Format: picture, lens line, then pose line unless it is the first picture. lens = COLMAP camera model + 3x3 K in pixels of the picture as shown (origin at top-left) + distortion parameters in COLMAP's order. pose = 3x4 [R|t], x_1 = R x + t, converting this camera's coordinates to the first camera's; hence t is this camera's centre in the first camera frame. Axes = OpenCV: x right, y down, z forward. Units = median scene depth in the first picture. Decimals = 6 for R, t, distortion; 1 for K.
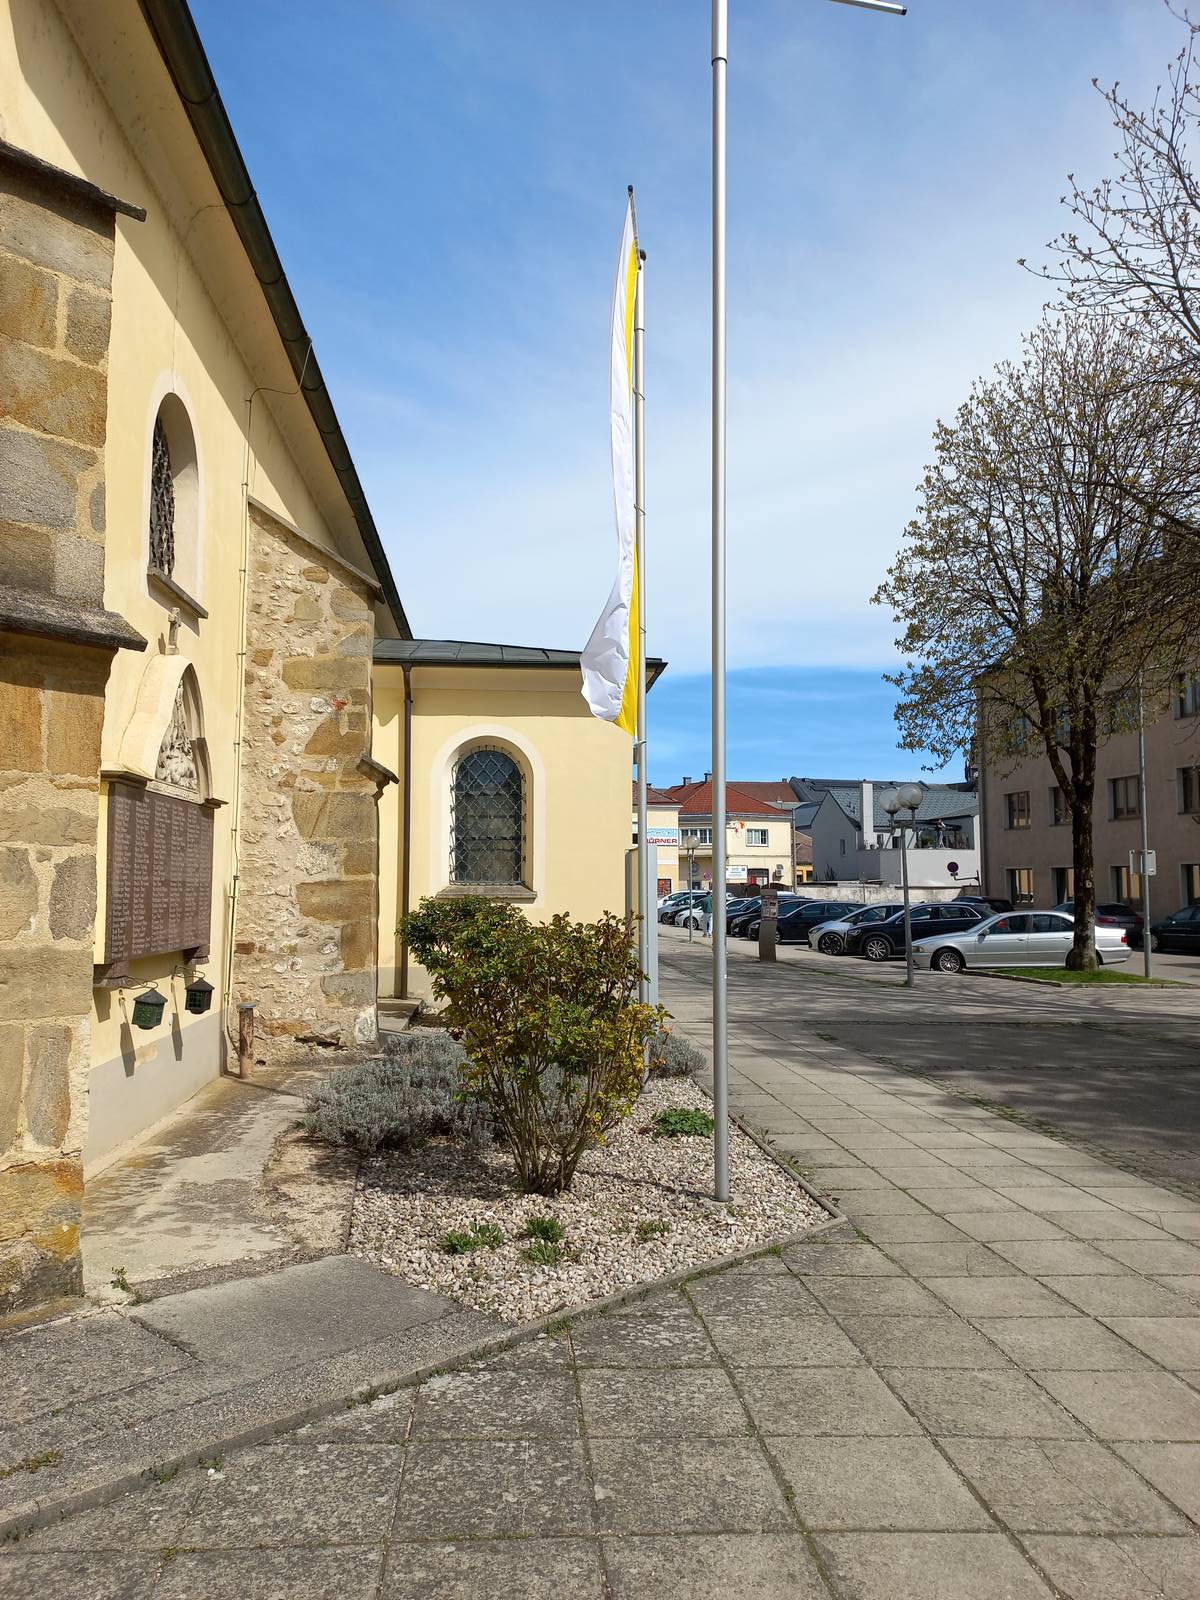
lens RADIAL K [[1154.2, 0, 601.0], [0, 1154.2, 788.4], [0, 0, 1]] dist [0.079211, -0.054086]
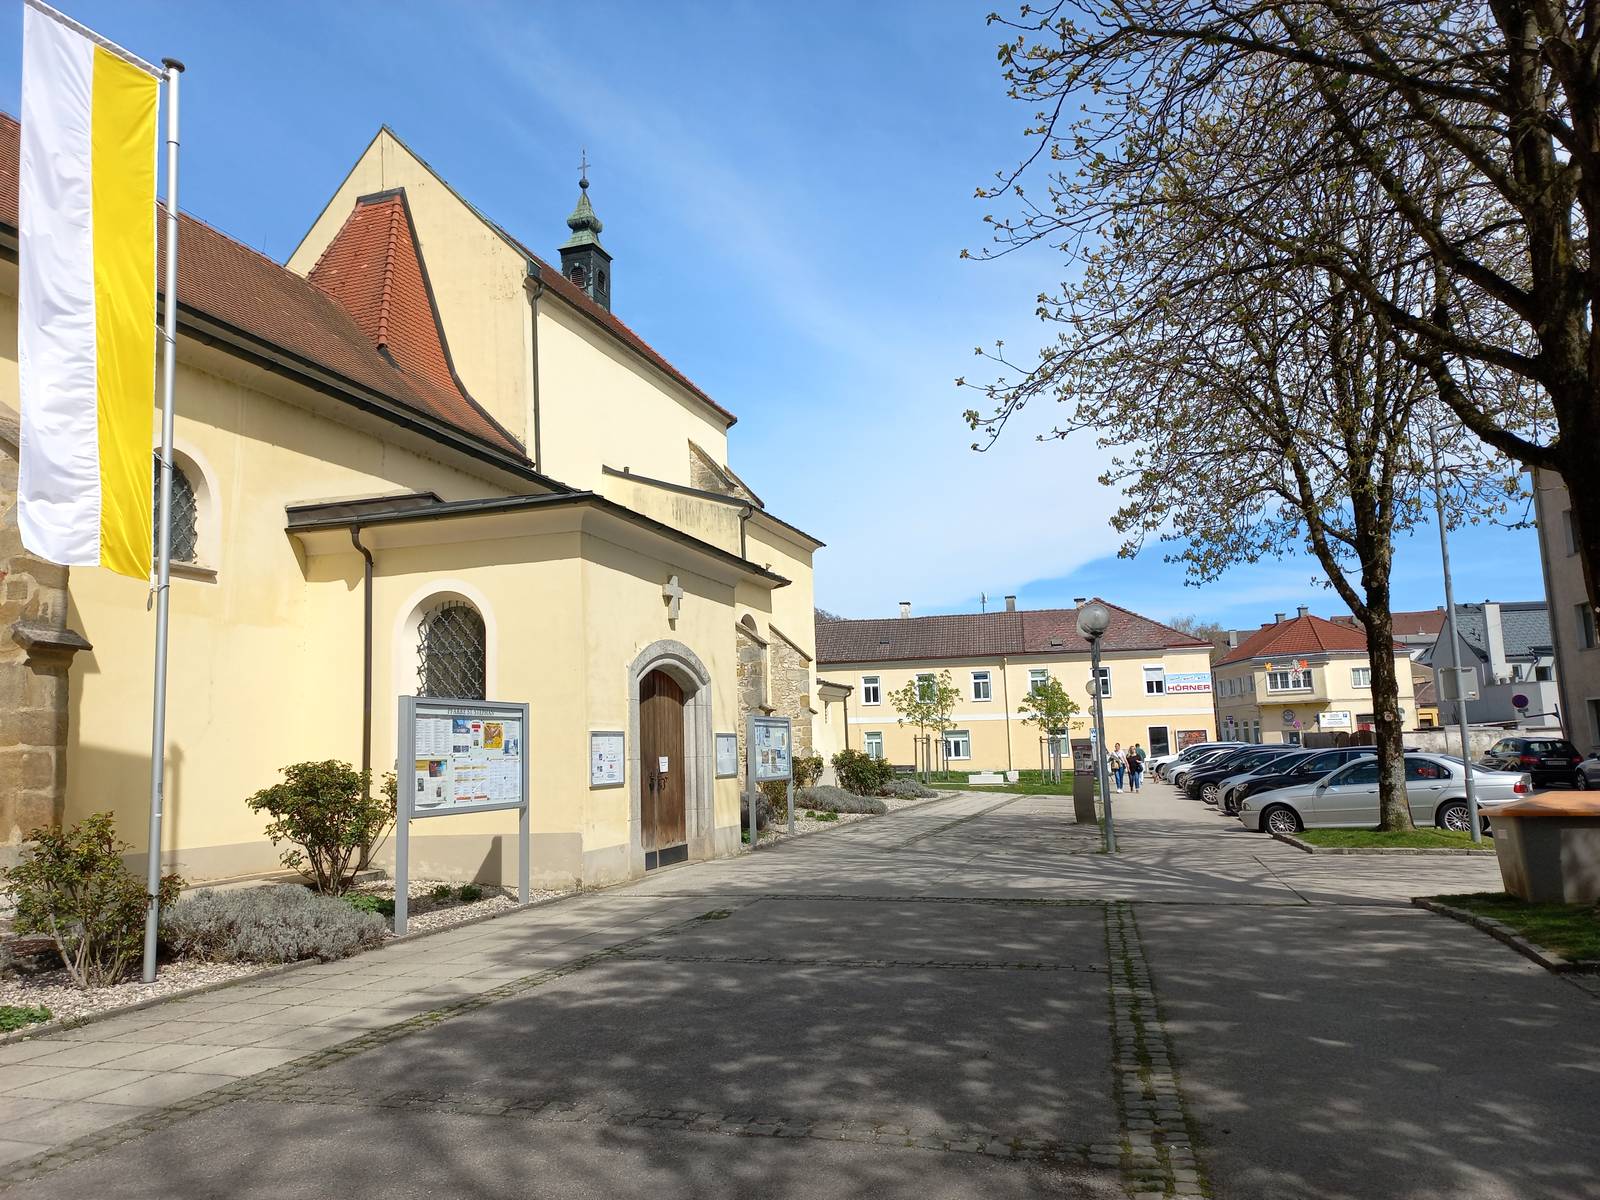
lens RADIAL K [[1154.2, 0, 800.0], [0, 1154.2, 600.0], [0, 0, 1]] dist [0.079211, -0.054086]
pose [[0.922404, -0.082676, -0.377275, 0.215740], [0.066744, 0.996246, -0.055135, 0.013875], [0.380417, 0.025676, 0.924459, 0.088846]]
